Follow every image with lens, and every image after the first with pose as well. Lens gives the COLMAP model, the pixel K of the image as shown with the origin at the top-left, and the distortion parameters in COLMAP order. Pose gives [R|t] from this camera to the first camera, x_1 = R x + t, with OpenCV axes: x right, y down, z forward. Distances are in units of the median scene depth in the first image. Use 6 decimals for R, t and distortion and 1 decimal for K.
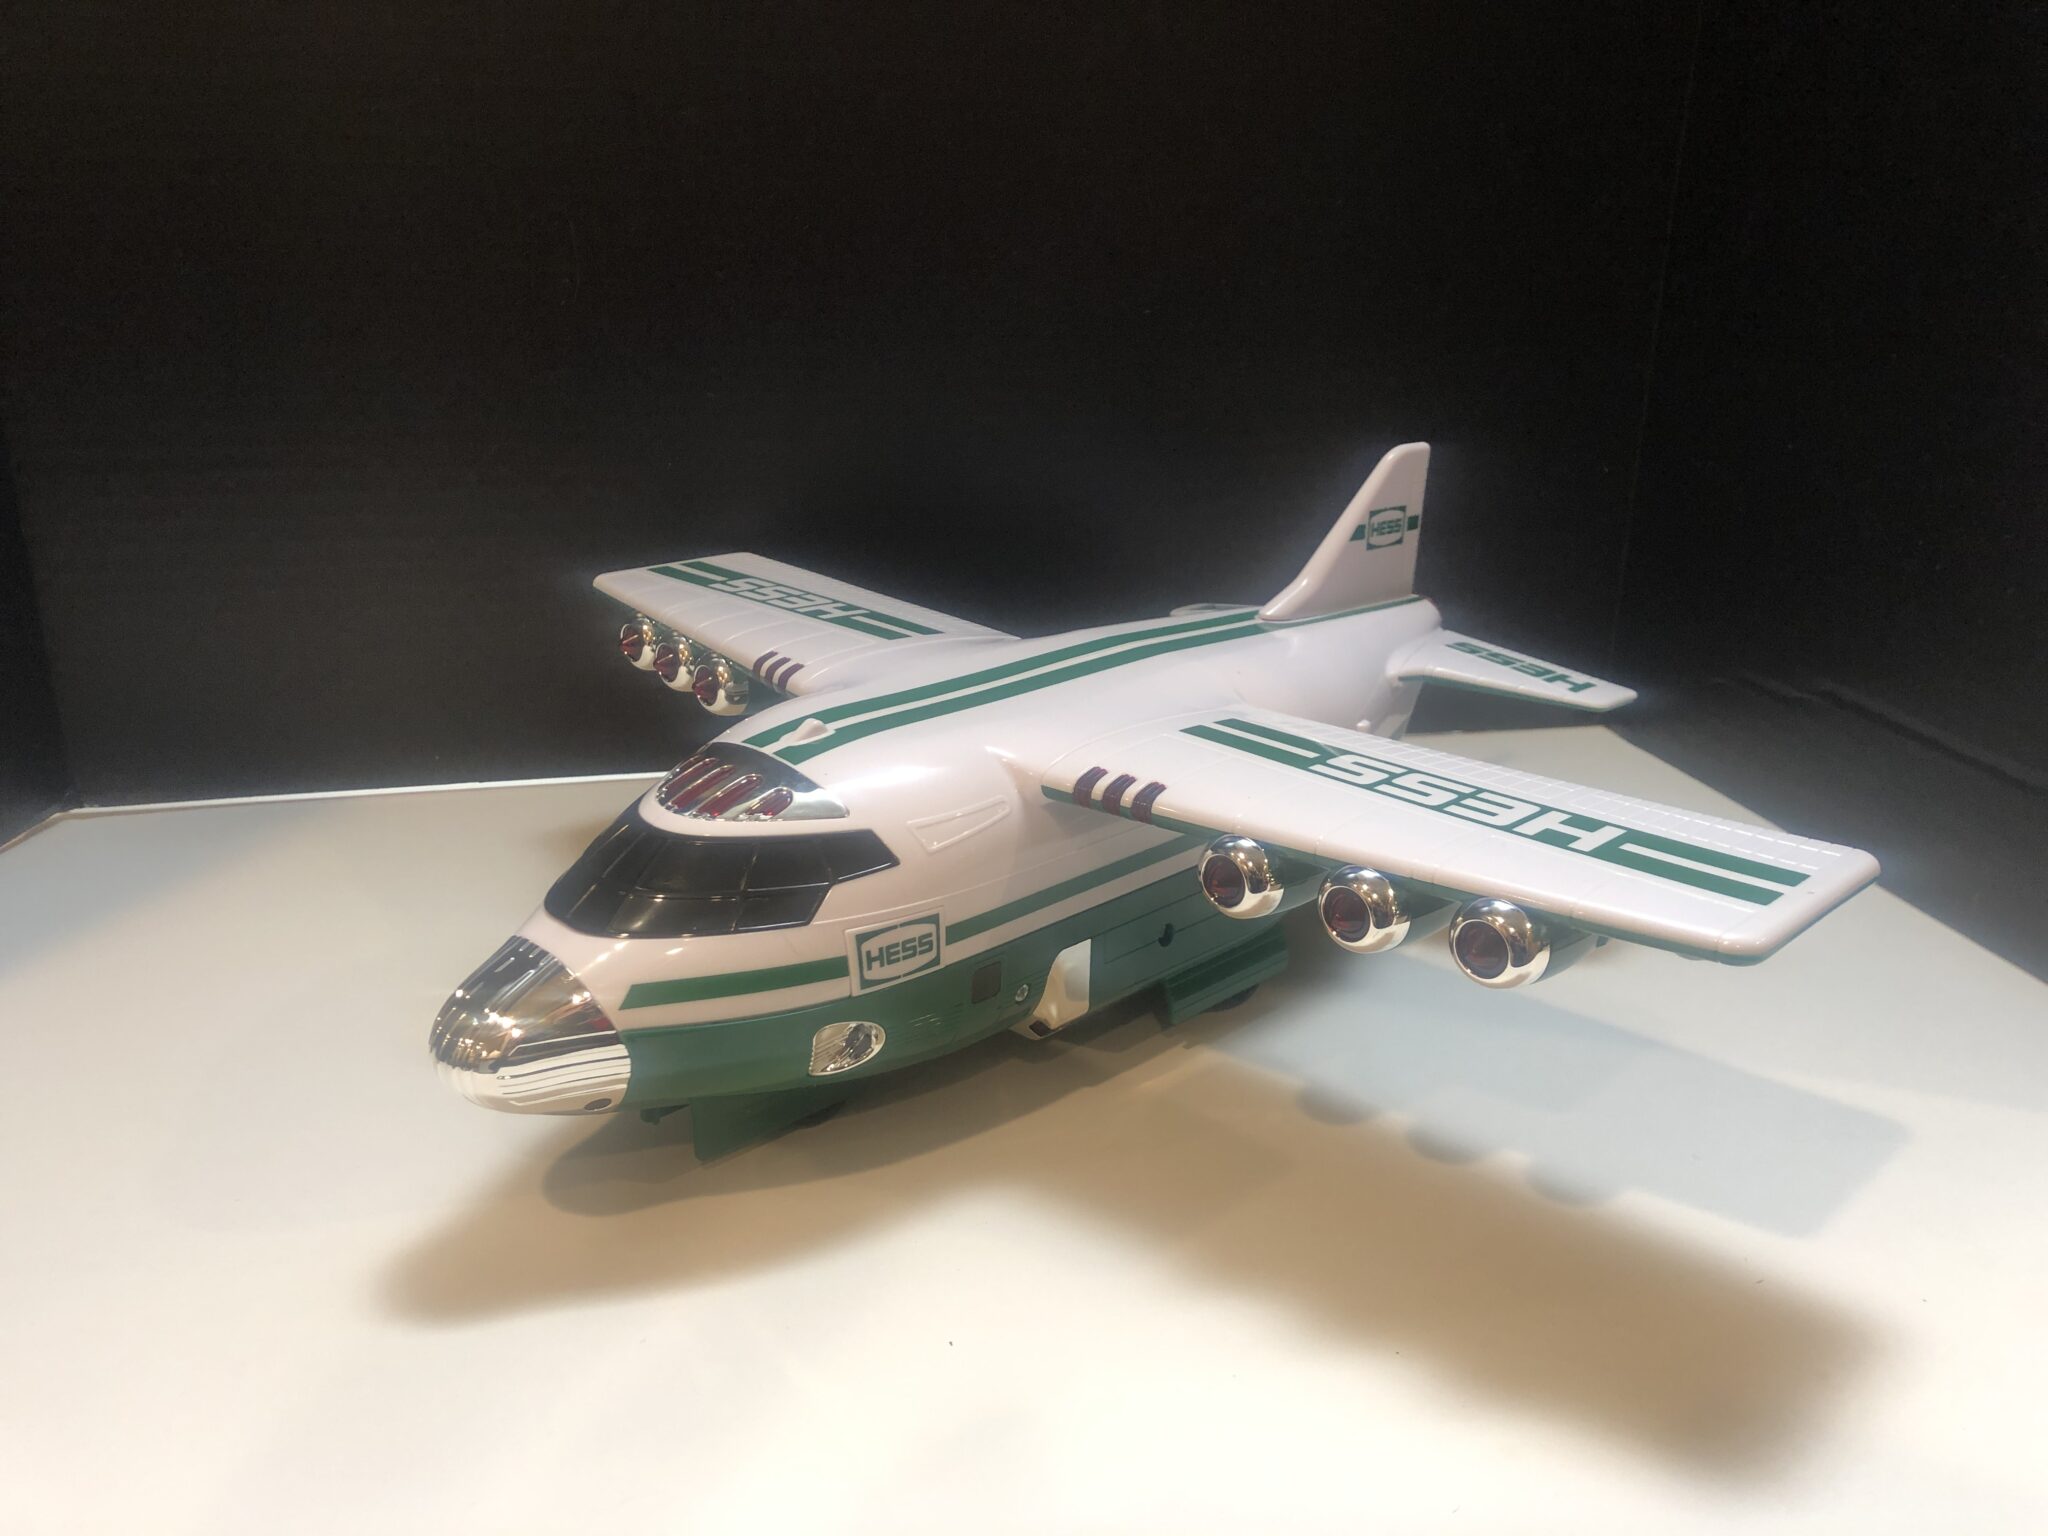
lens RADIAL K [[1681.2, 0, 1036.3], [0, 1681.2, 756.0], [0, 0, 1]] dist [0.171484, -0.548146]
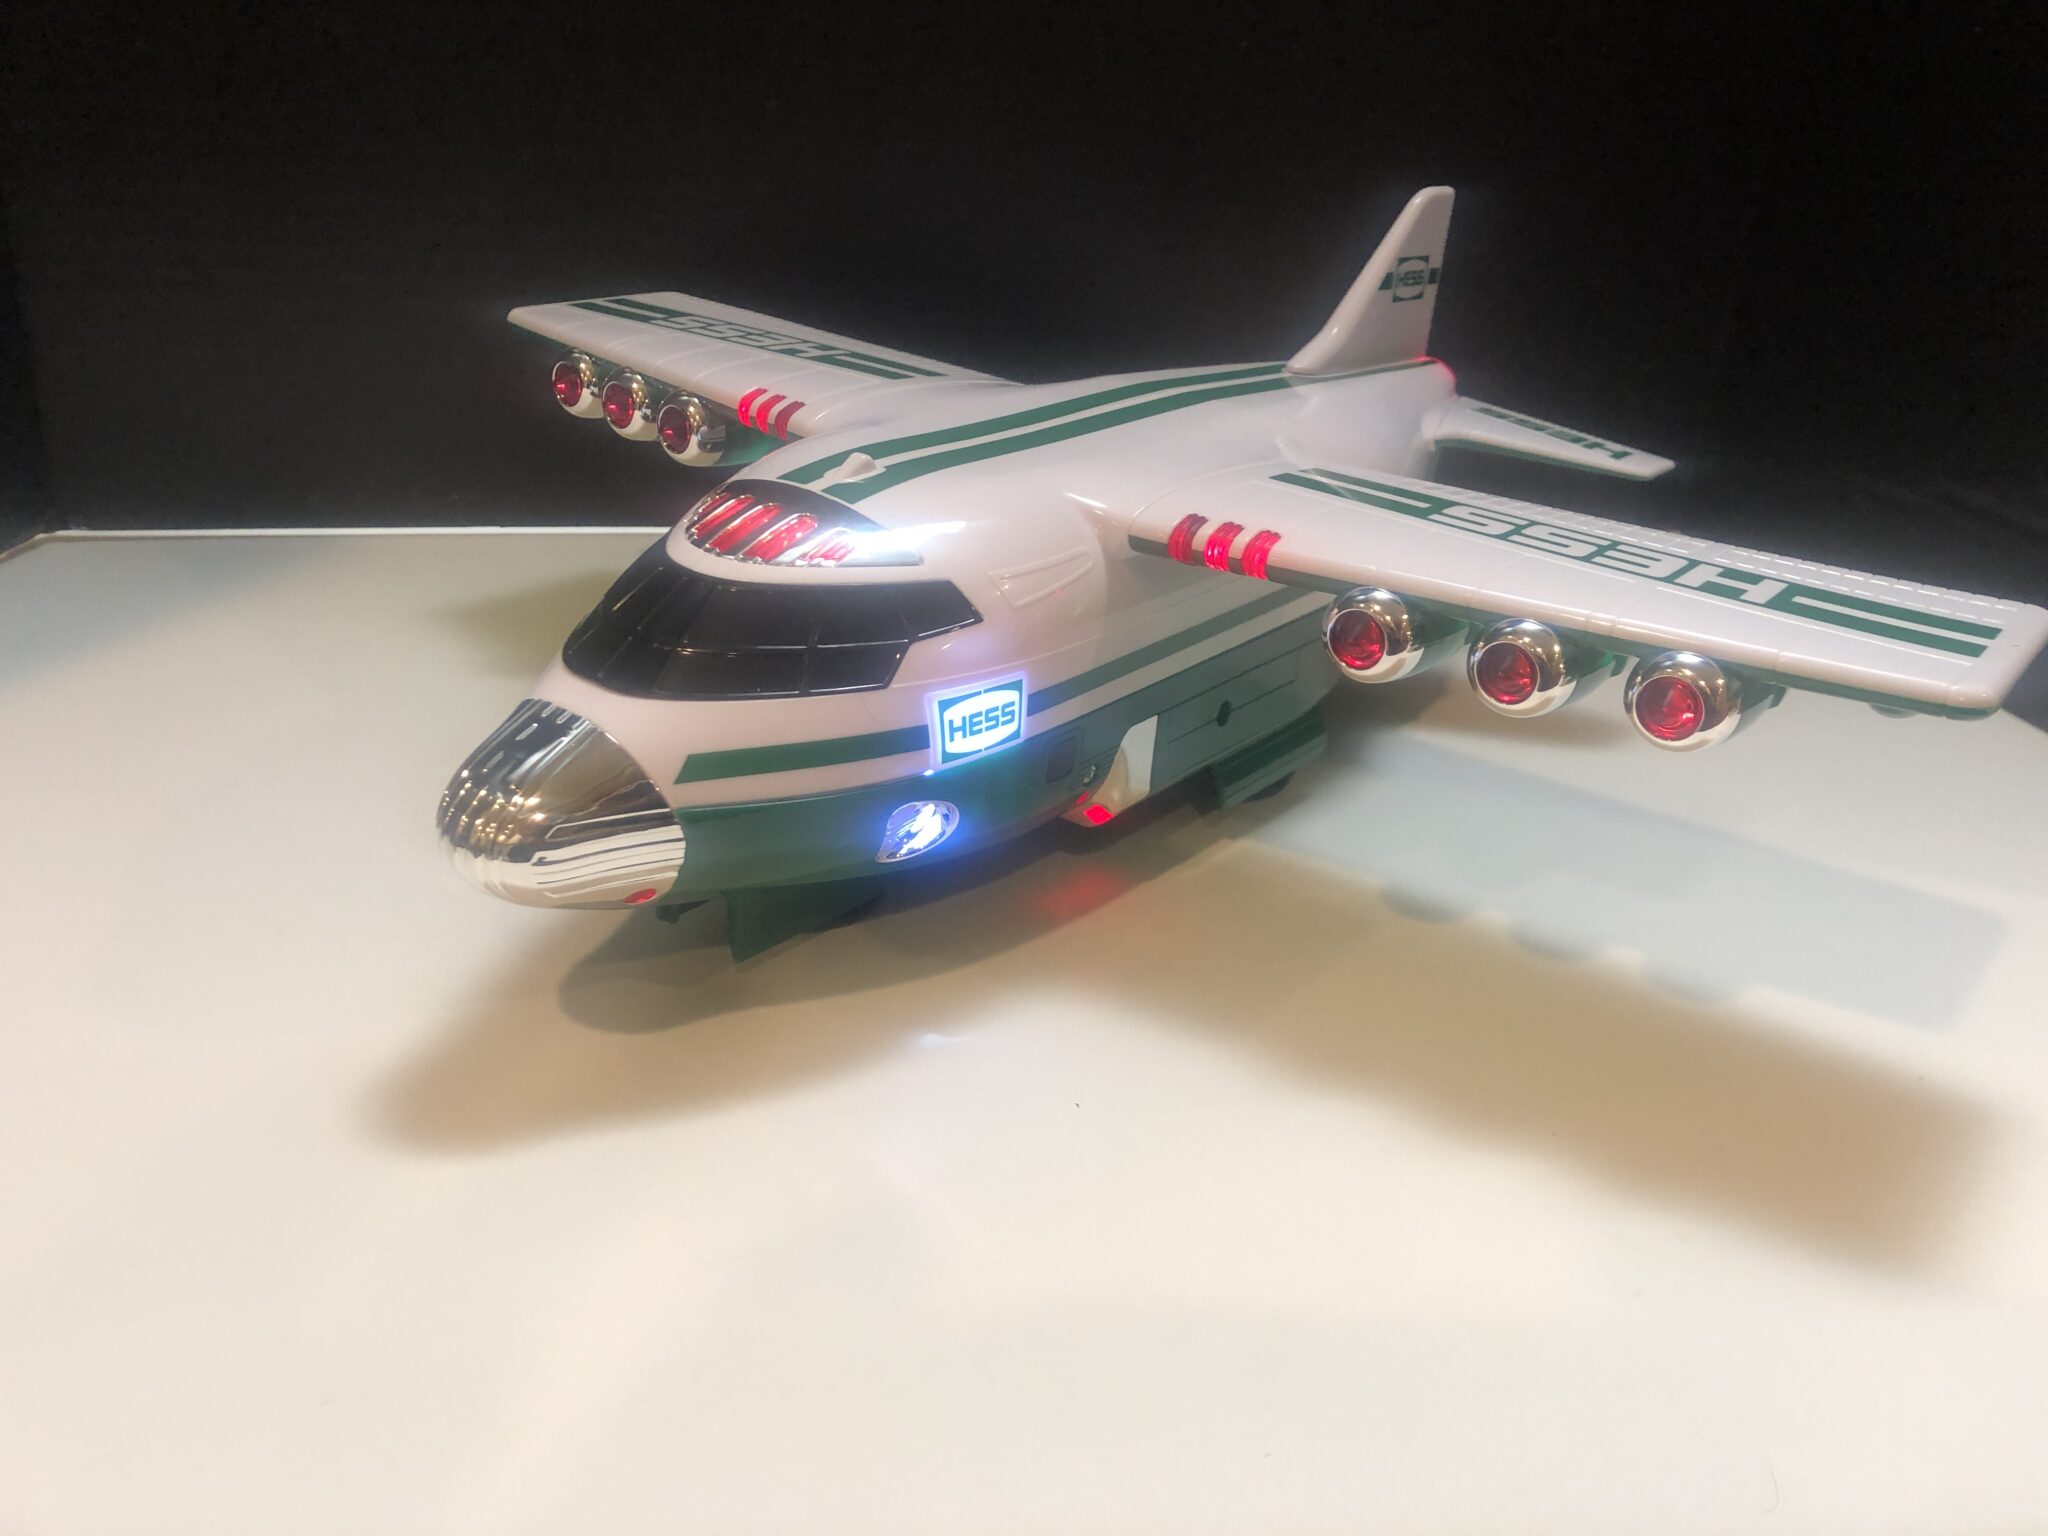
lens RADIAL K [[1681.2, 0, 1036.3], [0, 1681.2, 756.0], [0, 0, 1]] dist [0.171484, -0.548146]
pose [[0.990599, -0.003149, 0.136761, -0.166753], [-0.010314, 0.995170, 0.097626, 0.047194], [-0.136408, -0.098119, 0.985782, 0.135176]]
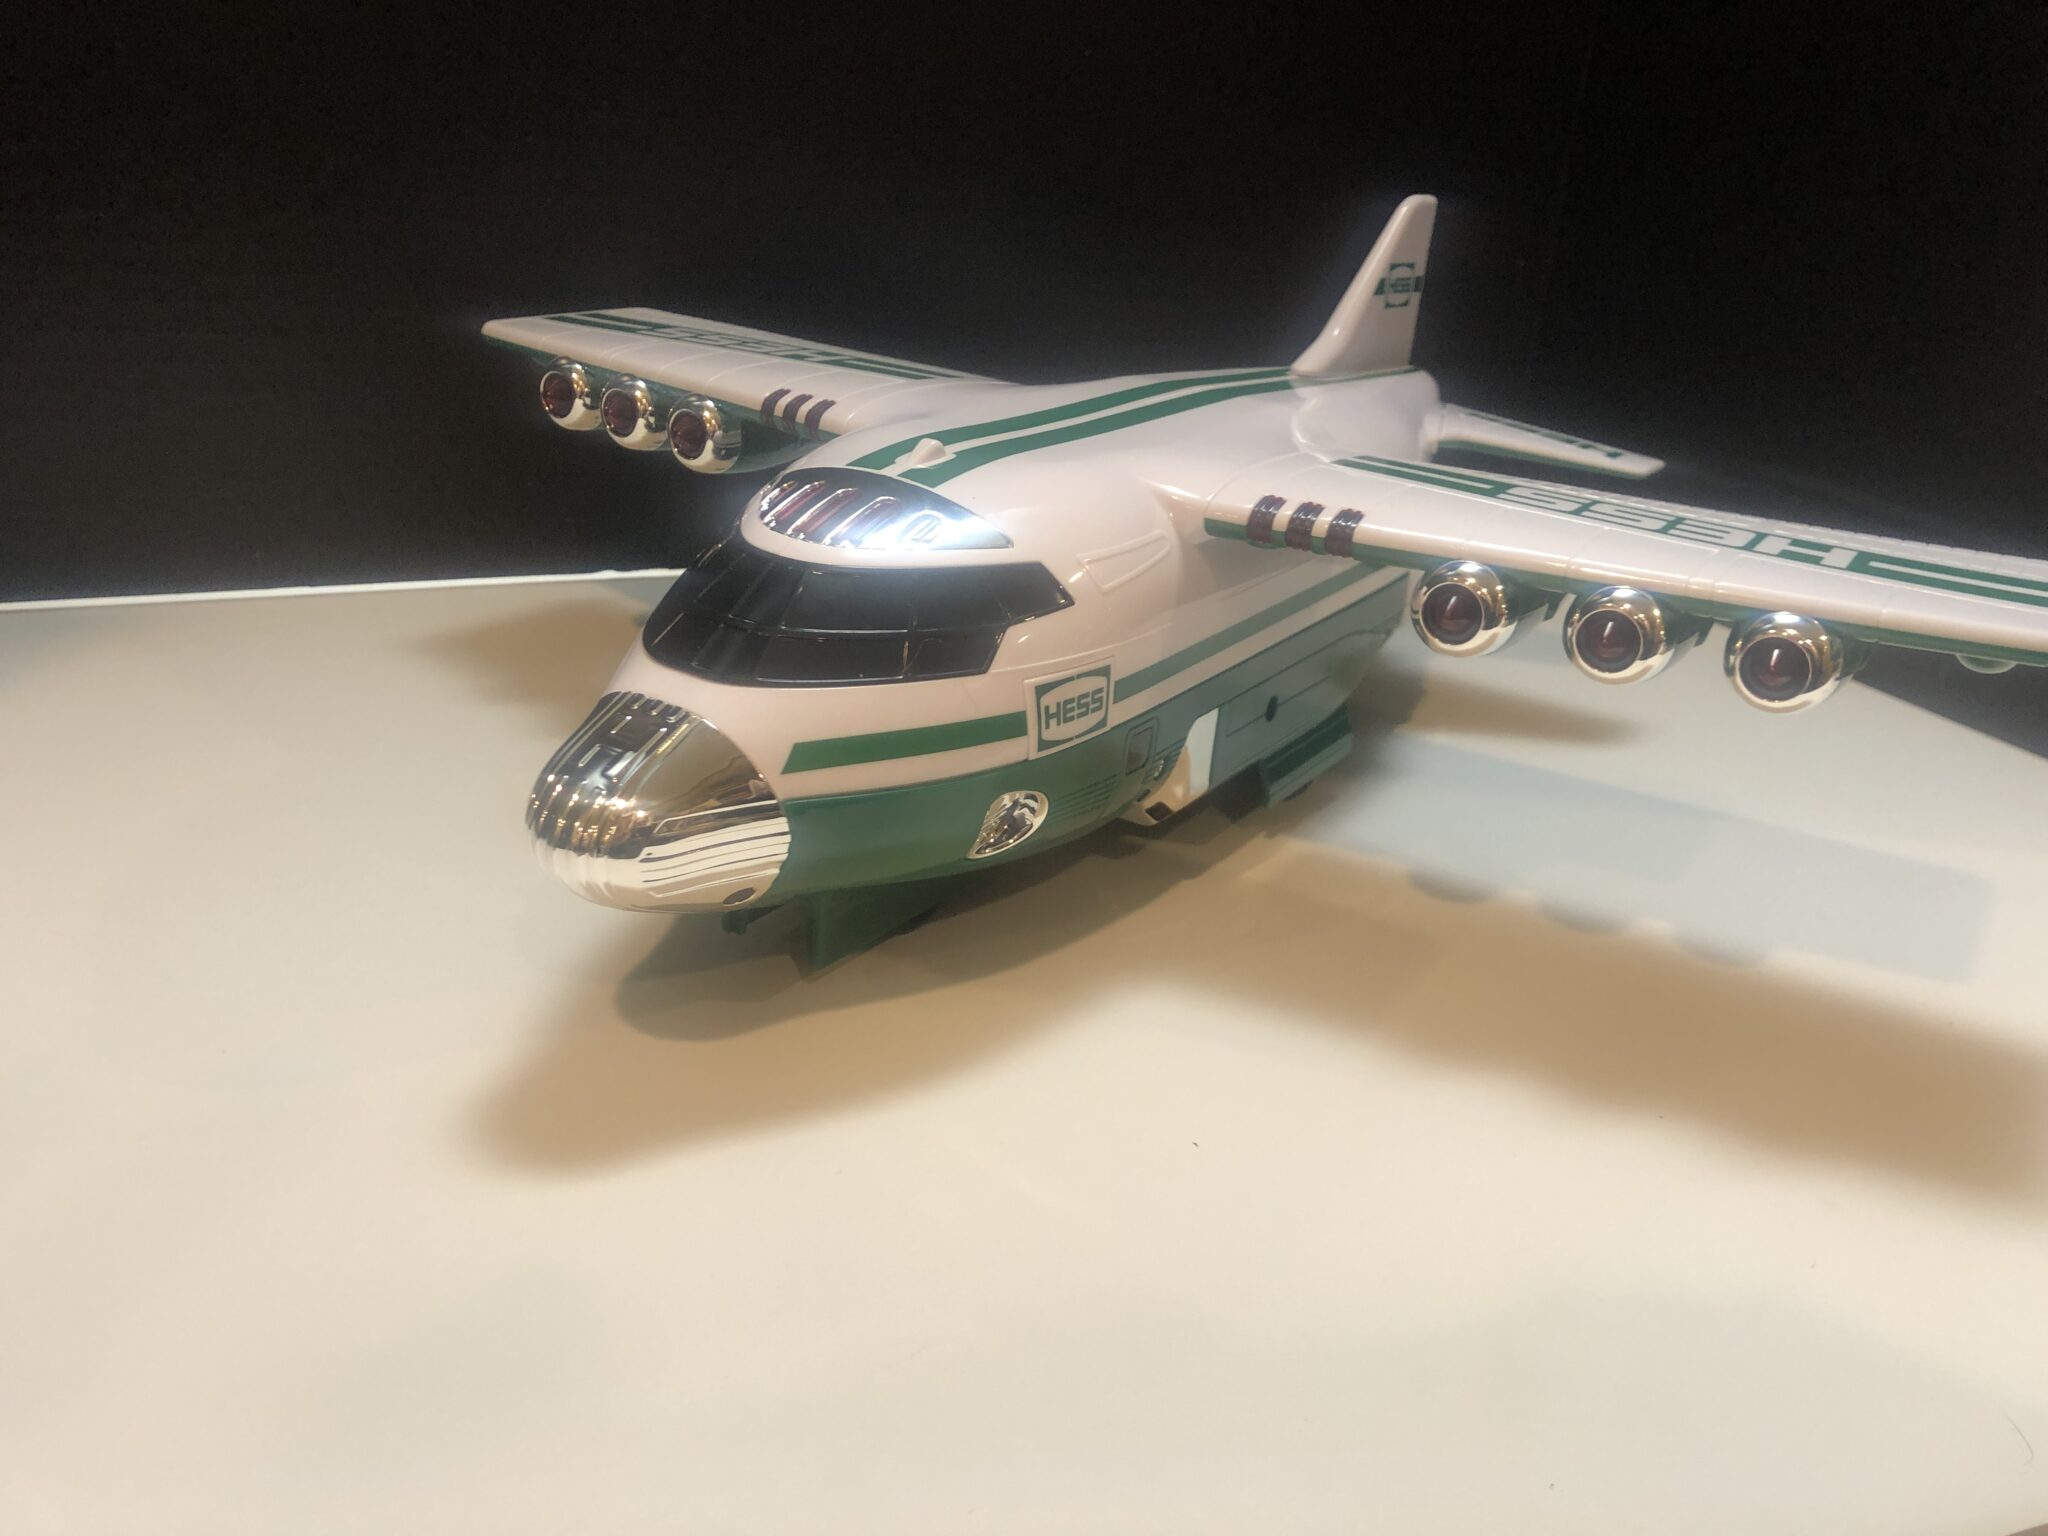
lens RADIAL K [[1683.3, 0, 1021.3], [0, 1683.3, 776.4], [0, 0, 1]] dist [0.092903, -0.155823]
pose [[0.975319, -0.028374, 0.218970, -0.283073], [0.012796, 0.997306, 0.072234, 0.086110], [-0.220429, -0.067649, 0.973054, 0.179528]]
